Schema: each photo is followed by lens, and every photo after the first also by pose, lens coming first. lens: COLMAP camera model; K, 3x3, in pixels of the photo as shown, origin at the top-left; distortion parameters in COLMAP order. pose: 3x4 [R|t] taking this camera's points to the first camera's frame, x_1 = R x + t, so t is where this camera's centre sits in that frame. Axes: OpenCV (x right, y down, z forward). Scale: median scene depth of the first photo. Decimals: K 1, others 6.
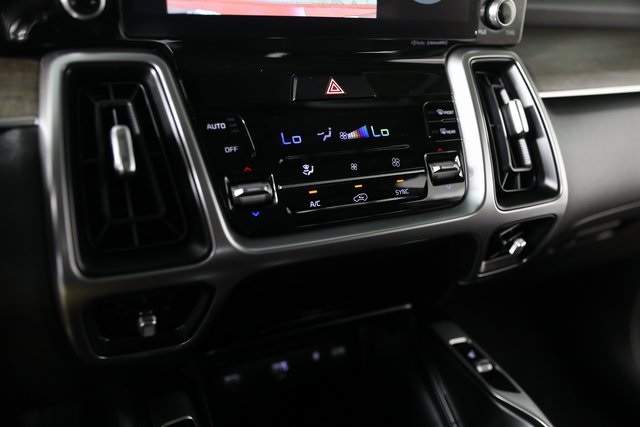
lens RADIAL K [[567.3, 0, 319.0], [0, 567.3, 213.2], [0, 0, 1]] dist [-0.033785, 0.037406]
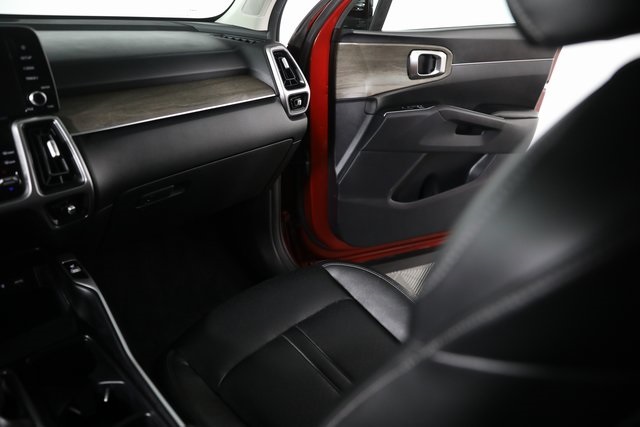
lens RADIAL K [[434.1, 0, 316.4], [0, 434.1, 215.0], [0, 0, 1]] dist [-0.106542, 0.074294]
pose [[0.932953, -0.183911, 0.309477, 0.856566], [0.167587, 0.982705, 0.078778, 0.129960], [-0.318612, -0.021632, 0.947638, -0.924703]]
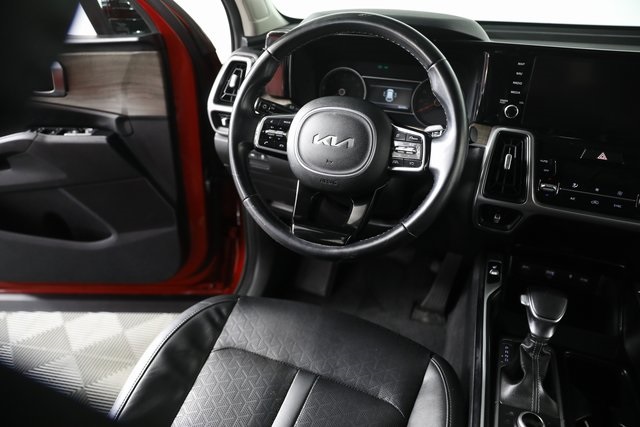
lens RADIAL K [[434.1, 0, 317.8], [0, 434.1, 213.6], [0, 0, 1]] dist [-0.106542, 0.074294]
pose [[0.672485, 0.313977, -0.670210, 0.501899], [-0.271666, 0.947062, 0.171087, 0.034418], [0.688448, 0.067020, 0.722182, -1.148283]]
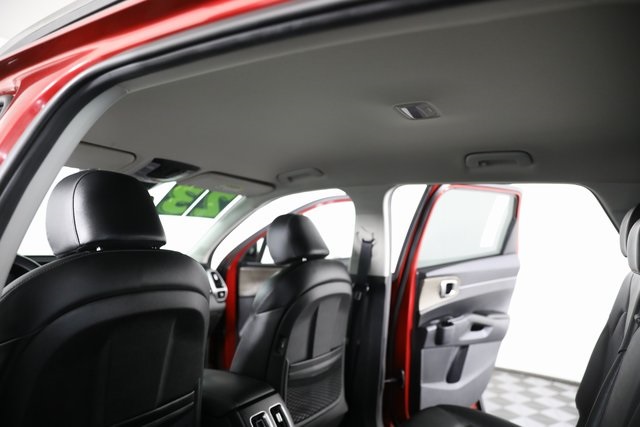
lens RADIAL K [[434.1, 0, 313.6], [0, 434.1, 209.2], [0, 0, 1]] dist [-0.106542, 0.074294]
pose [[0.839420, 0.013209, 0.543323, -0.458942], [0.235690, 0.891960, -0.385820, 1.174487], [-0.489719, 0.451921, 0.745616, -3.882054]]
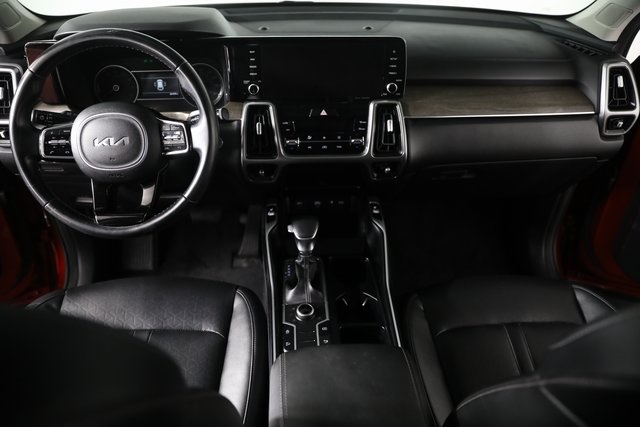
lens RADIAL K [[434.1, 0, 316.4], [0, 434.1, 213.5], [0, 0, 1]] dist [-0.106542, 0.074294]
pose [[0.925788, 0.171897, -0.336701, 0.964587], [-0.113286, 0.975860, 0.186719, -0.117523], [0.360669, -0.134719, 0.922913, -1.459438]]
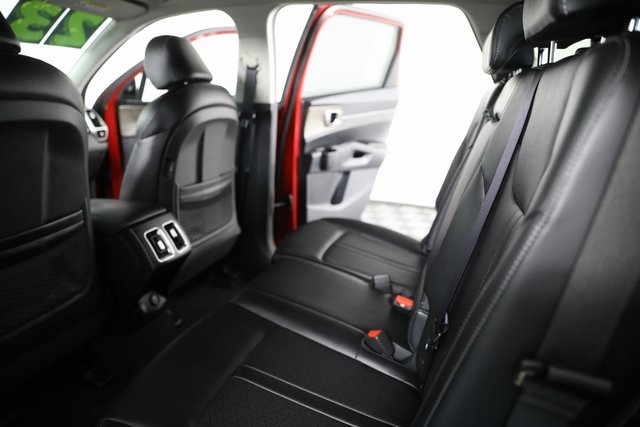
lens RADIAL K [[434.1, 0, 316.6], [0, 434.1, 213.1], [0, 0, 1]] dist [-0.106542, 0.074294]
pose [[0.674612, -0.230522, 0.701255, -0.499830], [0.320046, 0.947395, 0.003549, 1.497092], [-0.665184, 0.222040, 0.712902, -3.866307]]
